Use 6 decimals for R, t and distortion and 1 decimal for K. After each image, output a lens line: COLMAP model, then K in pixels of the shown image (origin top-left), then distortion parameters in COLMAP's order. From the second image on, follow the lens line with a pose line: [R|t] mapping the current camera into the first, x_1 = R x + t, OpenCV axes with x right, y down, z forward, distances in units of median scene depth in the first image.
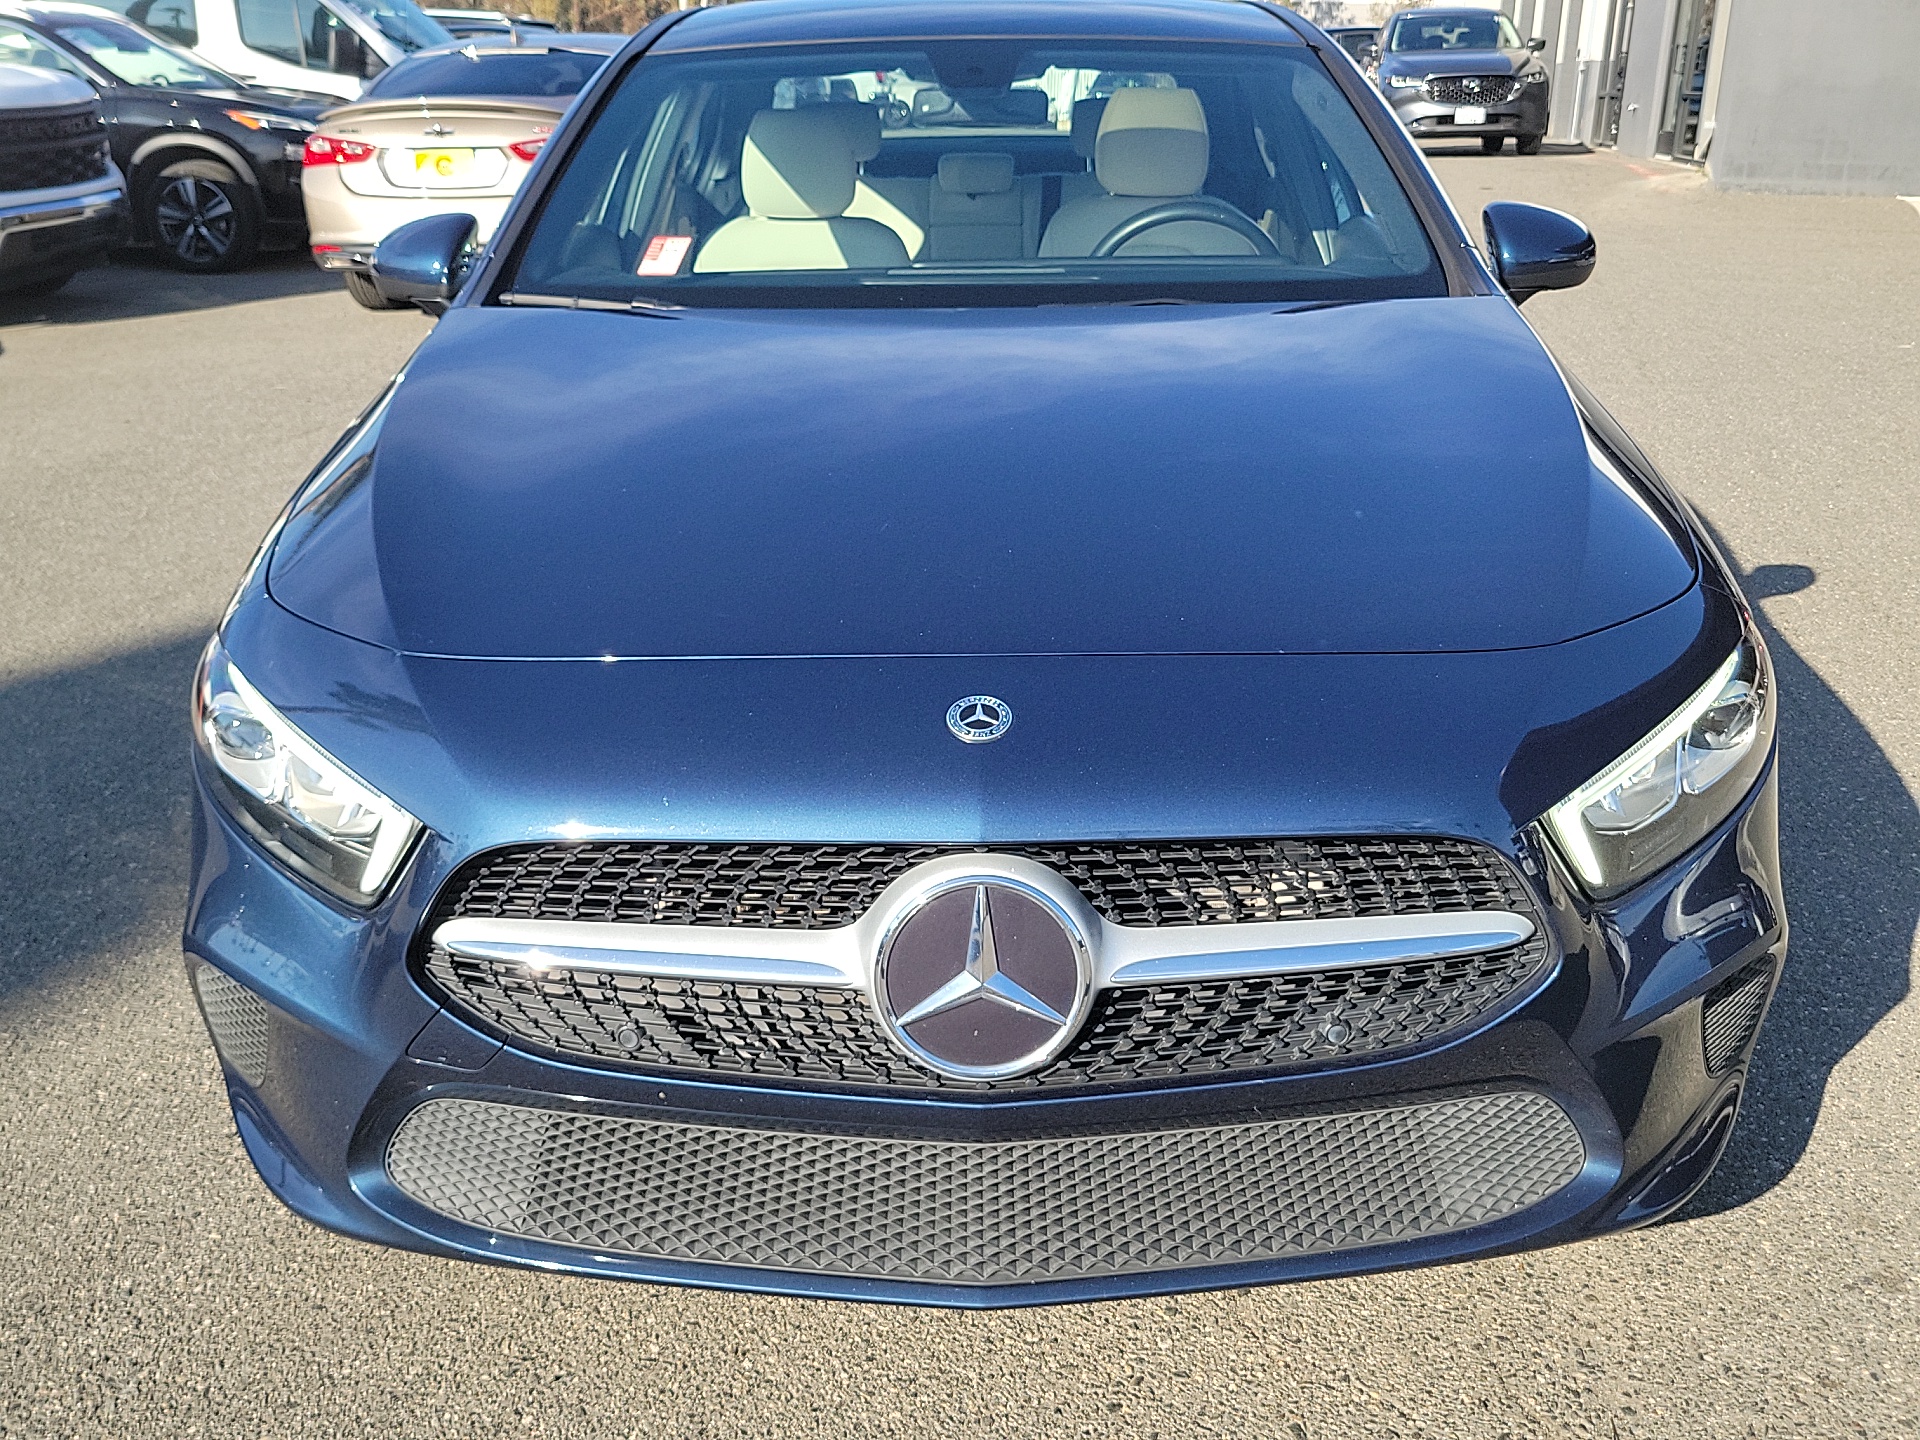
lens RADIAL K [[1527.5, 0, 973.8], [0, 1527.5, 719.8], [0, 0, 1]] dist [0.038962, -0.024563]
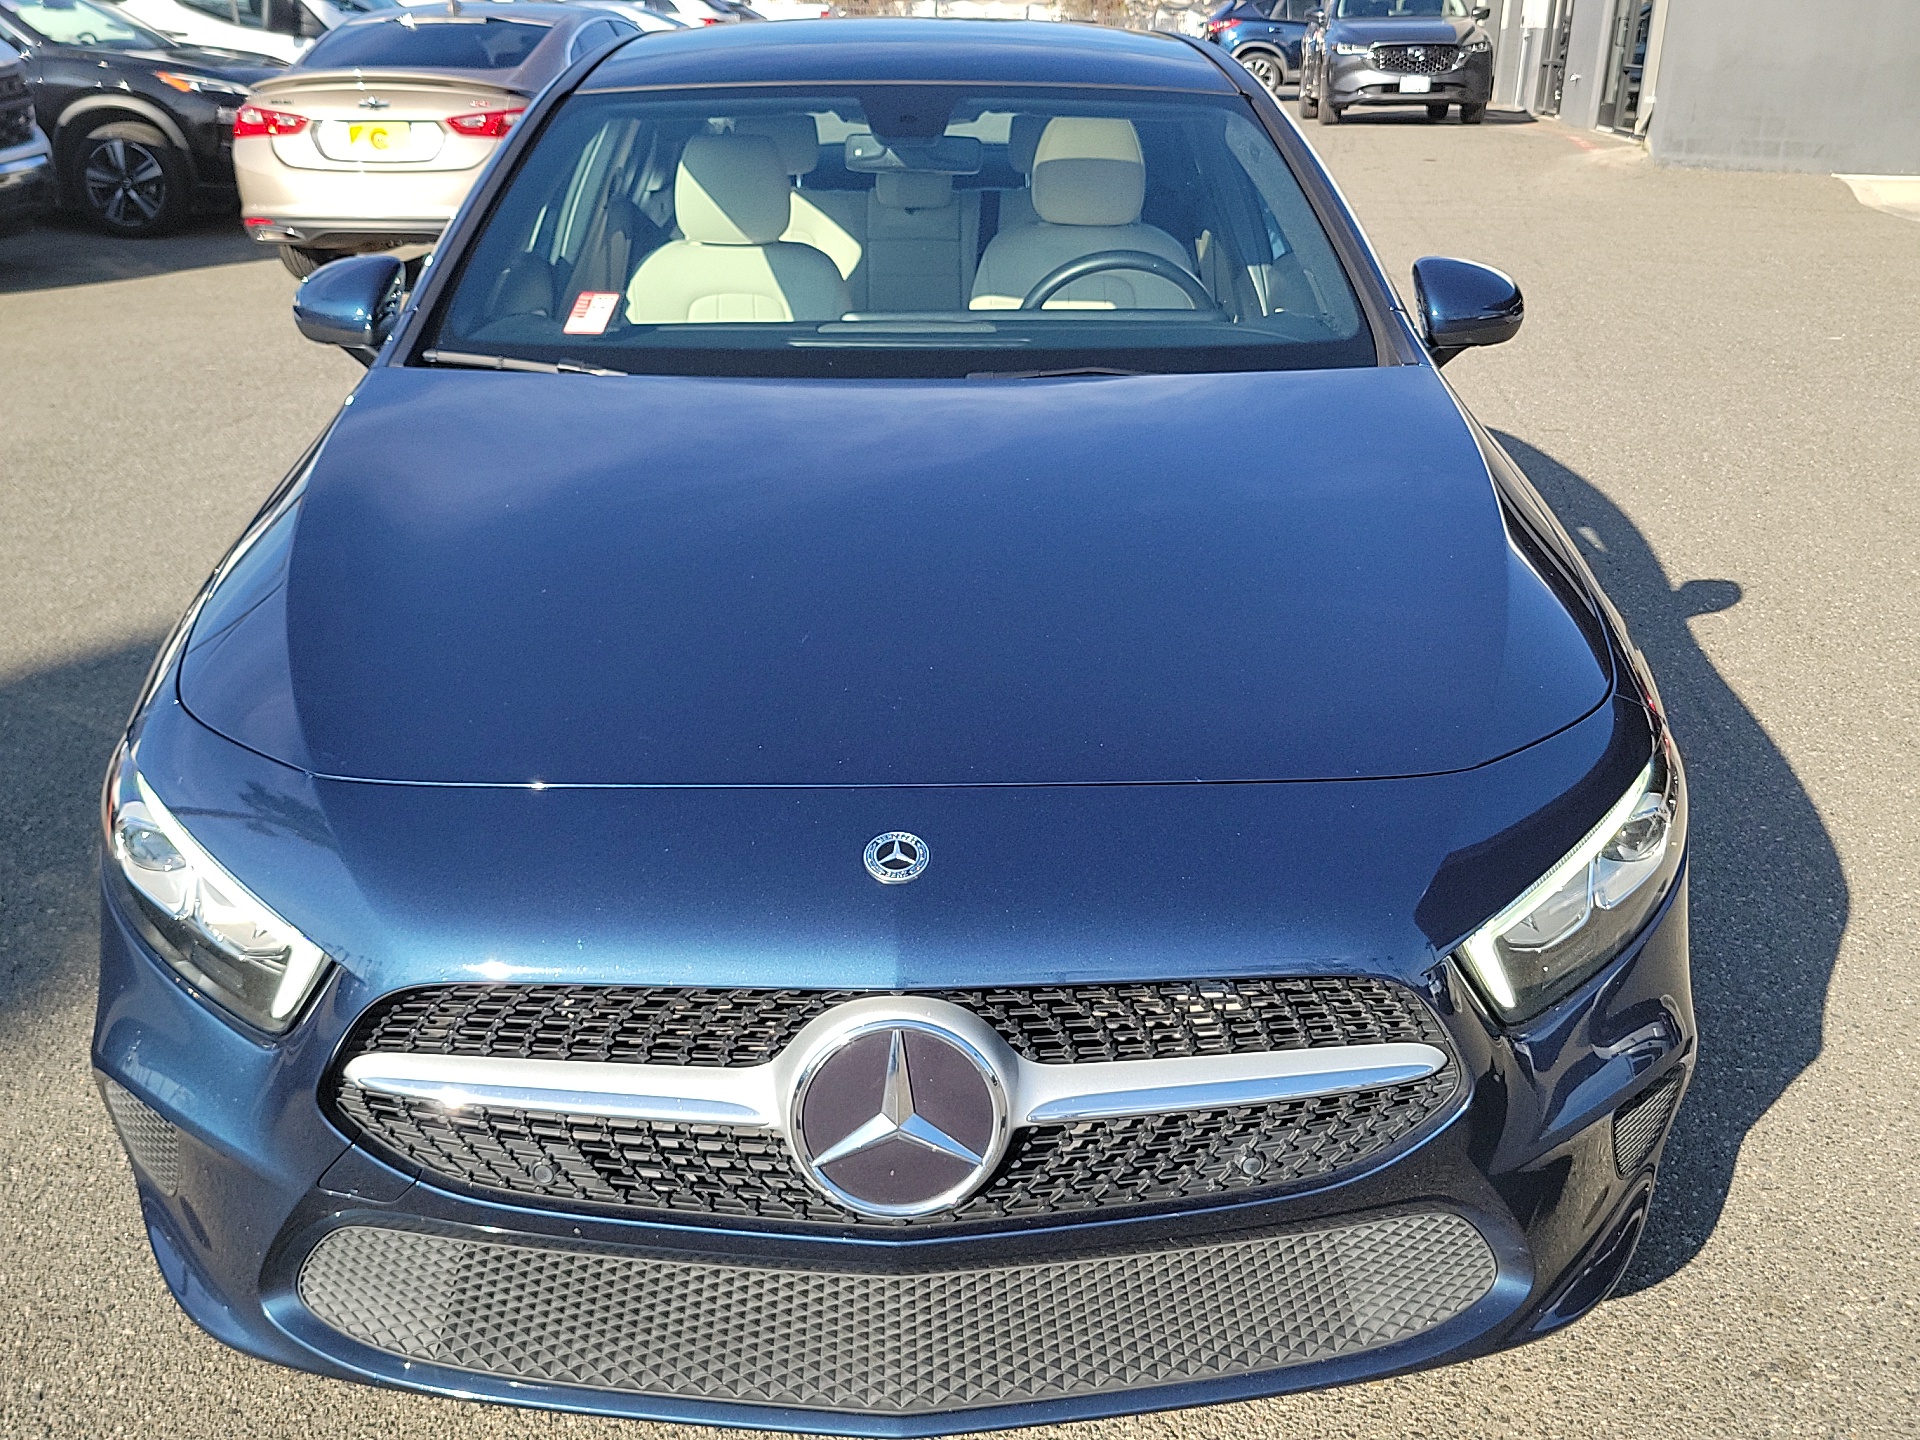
lens RADIAL K [[1527.5, 0, 961.3], [0, 1527.5, 694.8], [0, 0, 1]] dist [0.038962, -0.024563]
pose [[0.999644, 0.002335, 0.026566, 0.015583], [-0.002678, 0.999913, 0.012892, -0.097618], [-0.026534, -0.012959, 0.999564, 0.001389]]
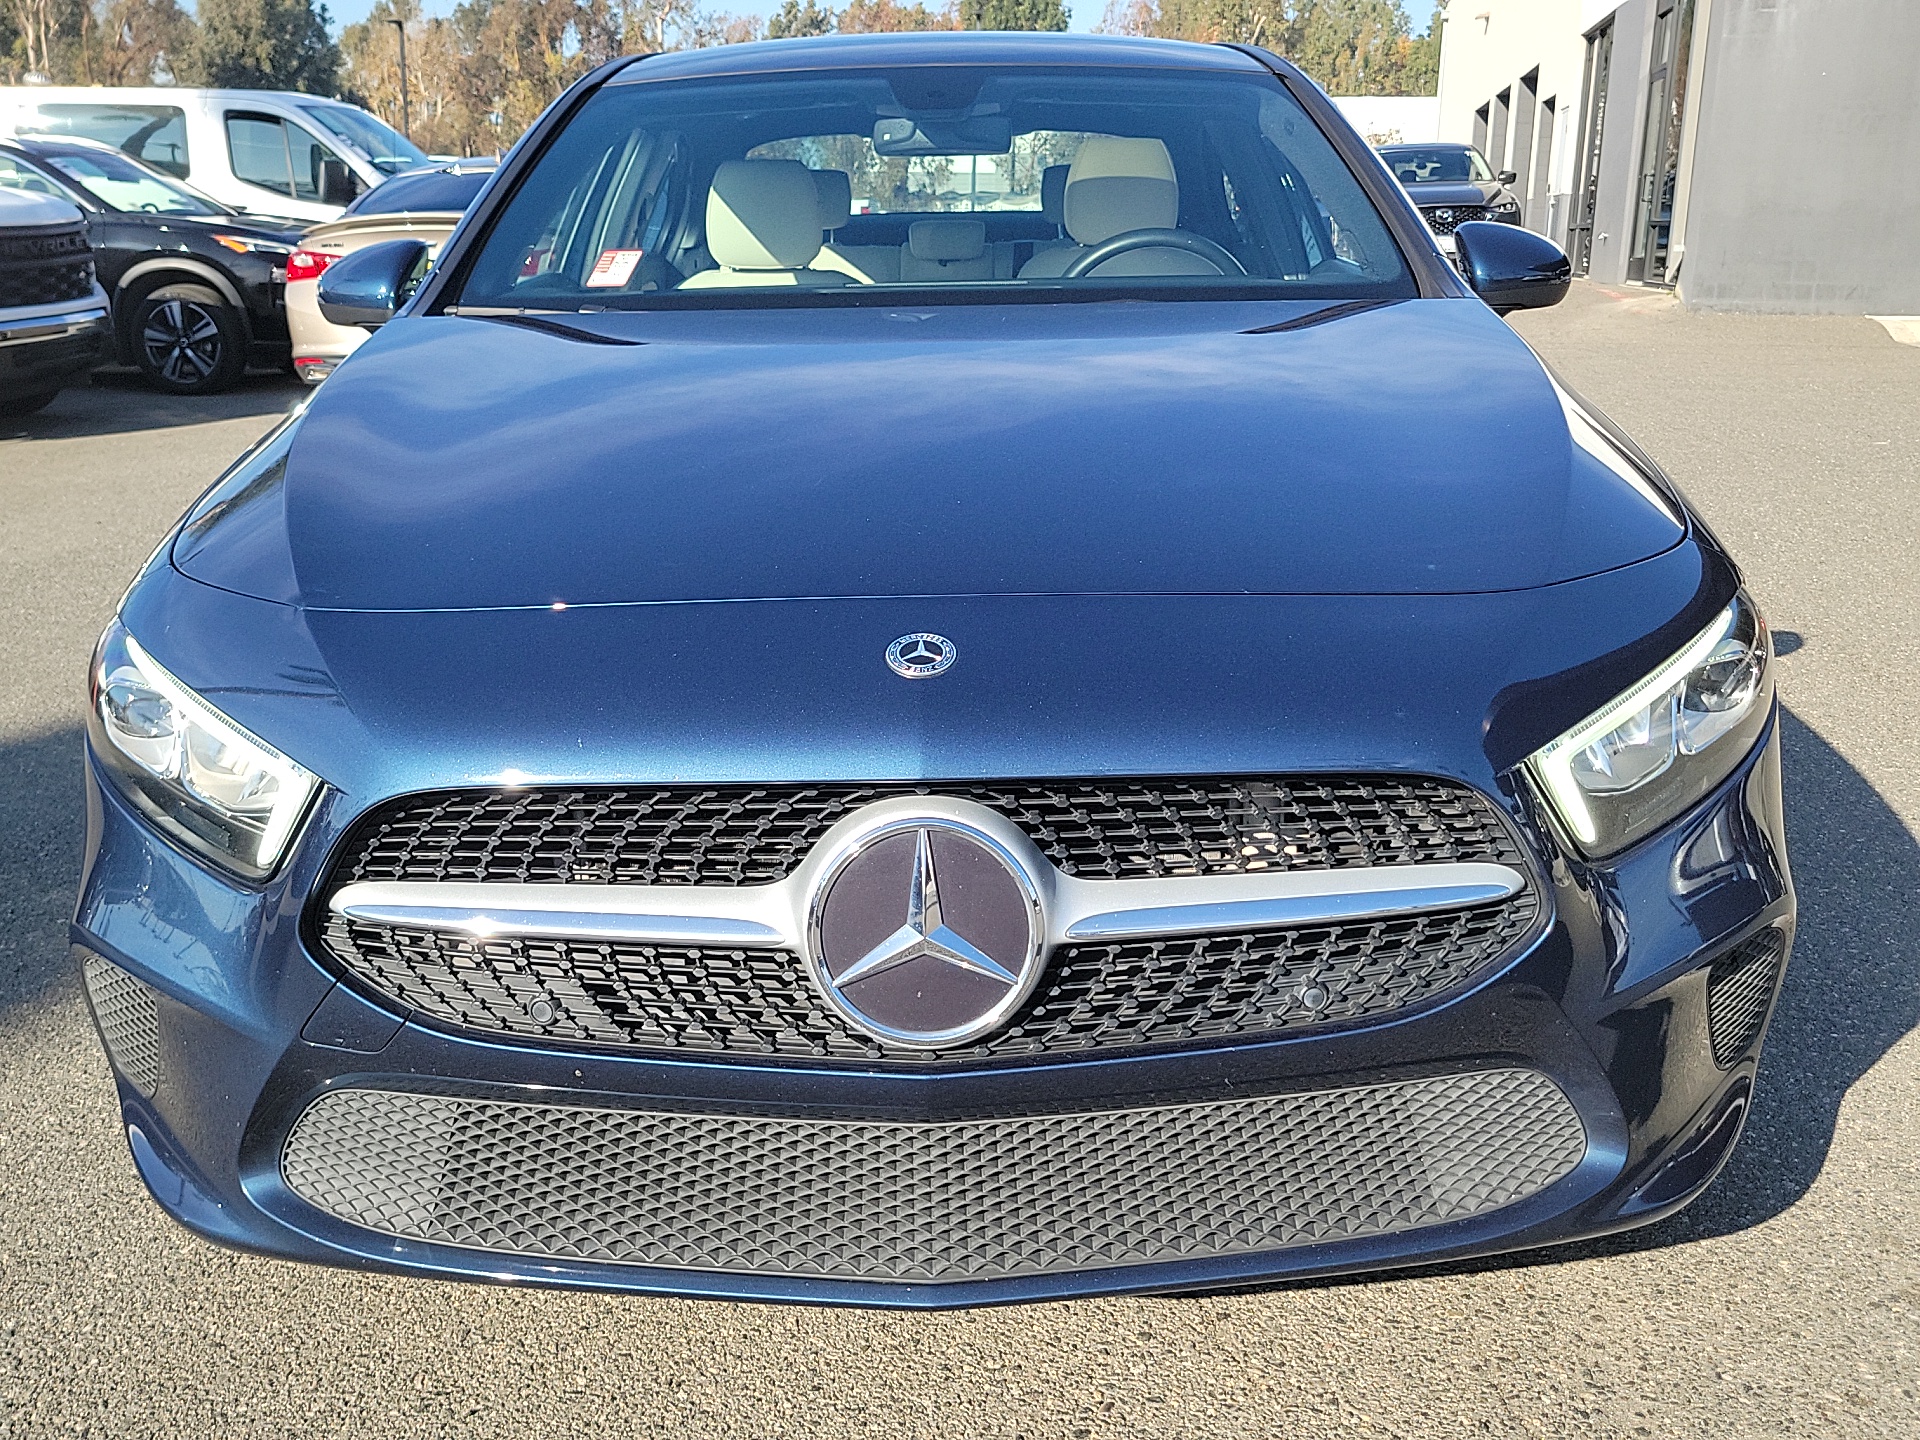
lens RADIAL K [[1527.5, 0, 975.6], [0, 1527.5, 768.8], [0, 0, 1]] dist [0.038962, -0.024563]
pose [[0.999938, -0.008401, 0.007364, 0.023714], [0.008790, 0.998471, -0.054573, 0.096910], [-0.006895, 0.054634, 0.998483, 0.063314]]
